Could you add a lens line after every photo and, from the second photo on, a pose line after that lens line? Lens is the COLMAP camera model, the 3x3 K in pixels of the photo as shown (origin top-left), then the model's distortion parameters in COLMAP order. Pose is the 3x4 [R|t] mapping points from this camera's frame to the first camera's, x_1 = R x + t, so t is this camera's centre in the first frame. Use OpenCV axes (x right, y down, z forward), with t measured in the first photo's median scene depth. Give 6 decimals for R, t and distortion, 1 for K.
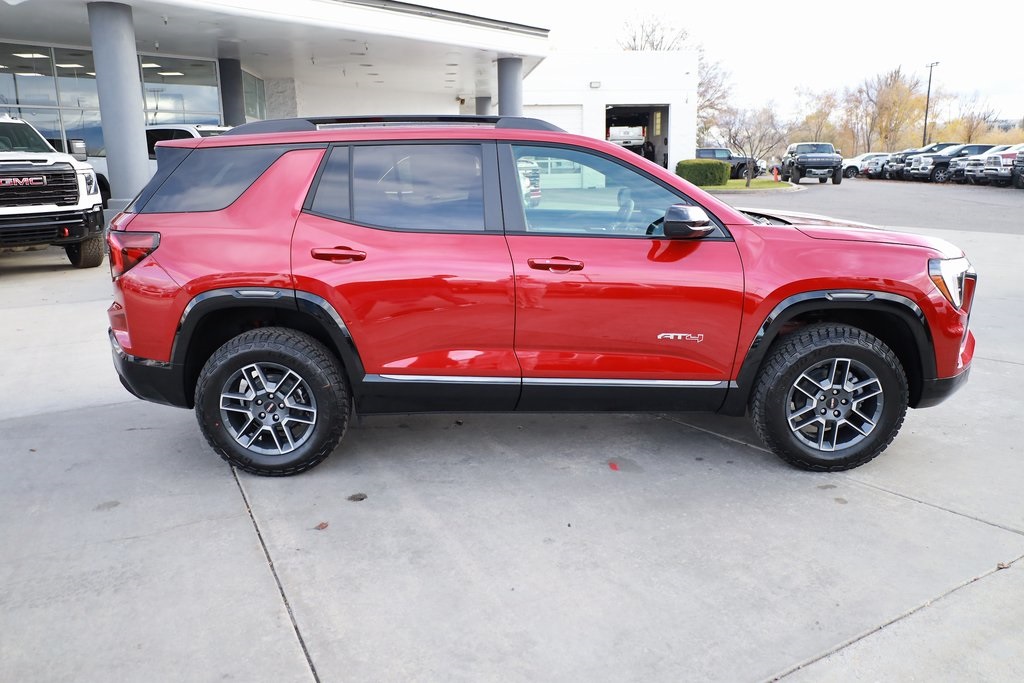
lens RADIAL K [[772.4, 0, 511.5], [0, 772.4, 331.4], [0, 0, 1]] dist [-0.024137, 0.001587]
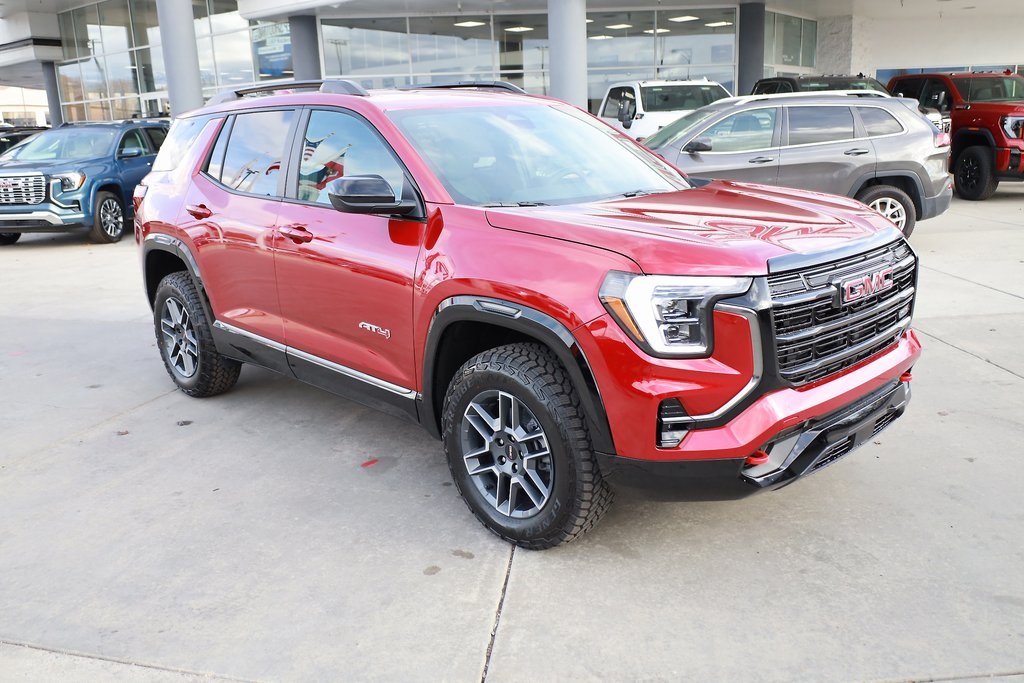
lens RADIAL K [[855.2, 0, 512.0], [0, 855.2, 341.5], [0, 0, 1]] dist [-0.001102, -0.010161]
pose [[0.687438, 0.160550, -0.708274, 0.975913], [-0.129573, 0.986724, 0.097907, -0.090335], [0.714590, 0.024468, 0.699115, 0.426319]]
